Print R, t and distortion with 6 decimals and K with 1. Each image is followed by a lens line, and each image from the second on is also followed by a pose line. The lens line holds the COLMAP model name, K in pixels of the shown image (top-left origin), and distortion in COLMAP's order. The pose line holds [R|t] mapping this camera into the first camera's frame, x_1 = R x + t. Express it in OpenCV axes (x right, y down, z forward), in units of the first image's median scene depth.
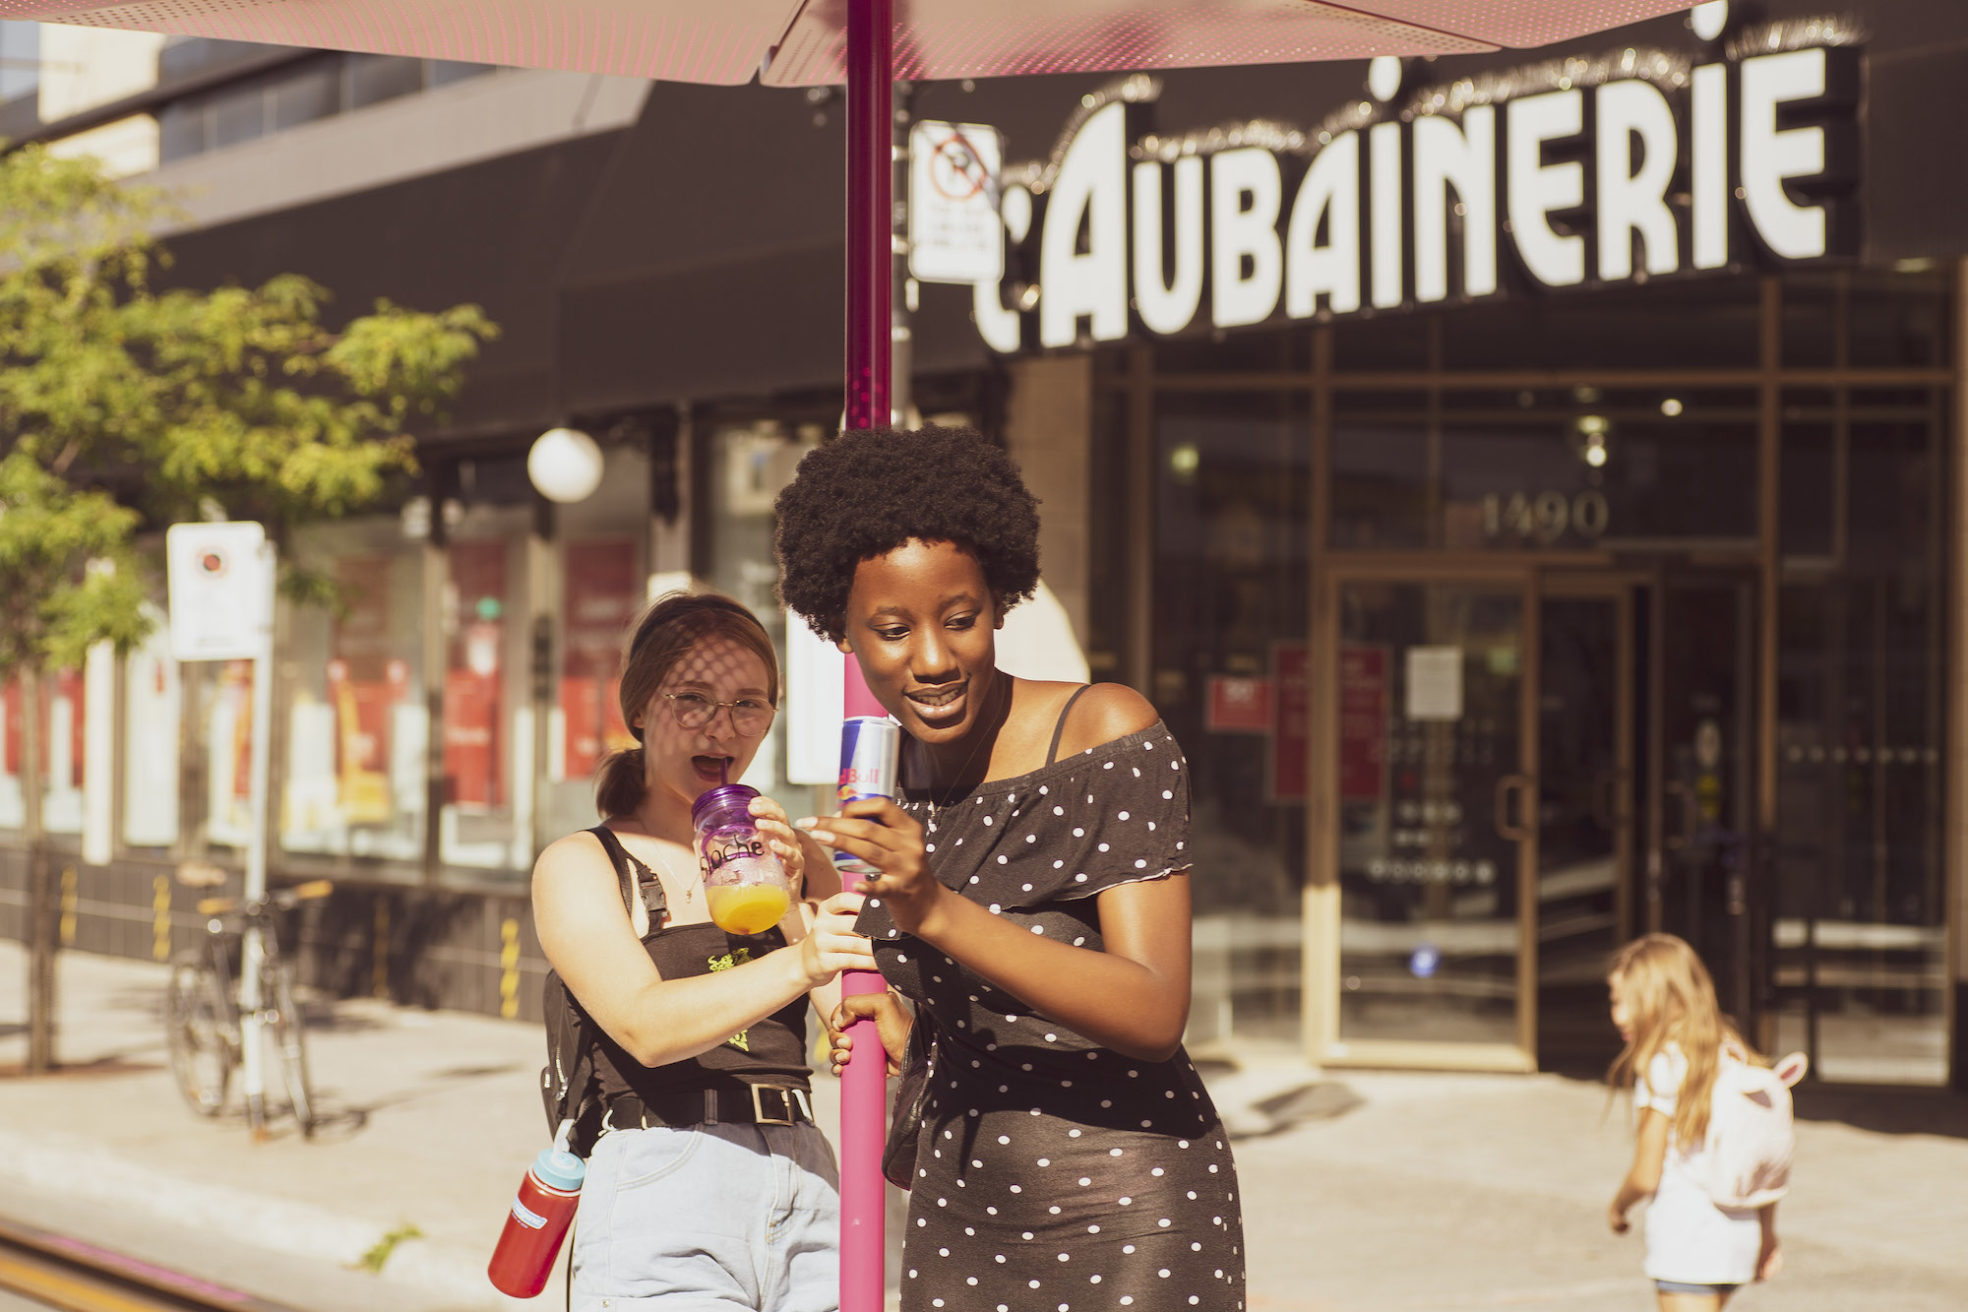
lens RADIAL K [[4902.5, 0, 984.0], [0, 4902.5, 656.0], [0, 0, 1]] dist [0.029944, -1.436475]
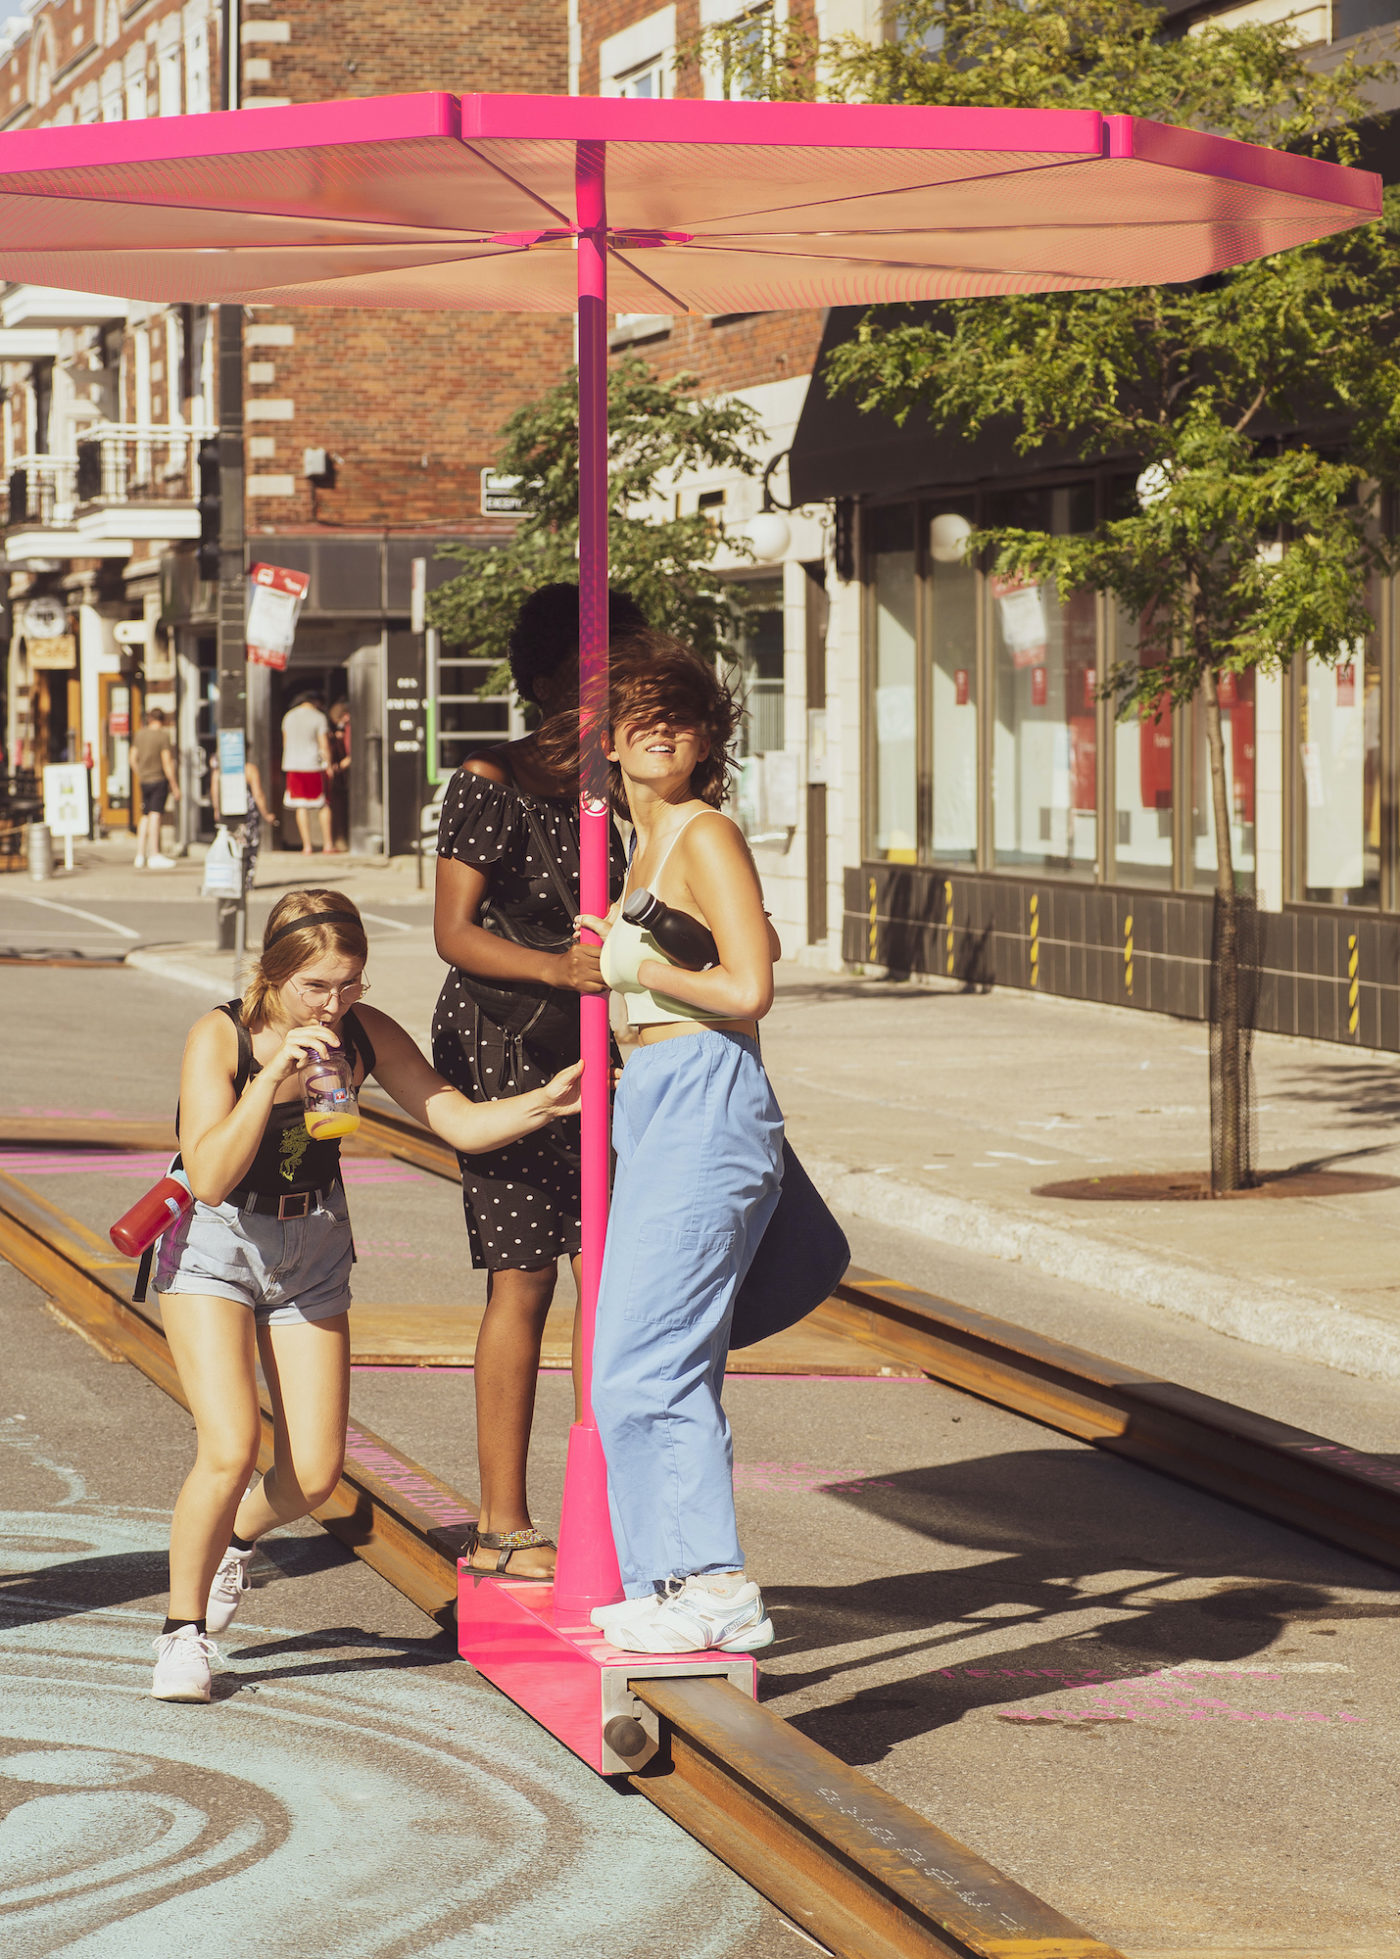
lens RADIAL K [[5312.7, 0, 700.0], [0, 5312.7, 979.5], [0, 0, 1]] dist [-0.007516, 0.072900]
pose [[0.960738, 0.006922, -0.277372, -0.034115], [0.008611, 0.998463, 0.054742, 0.004444], [0.277325, -0.054981, 0.959202, 0.144324]]
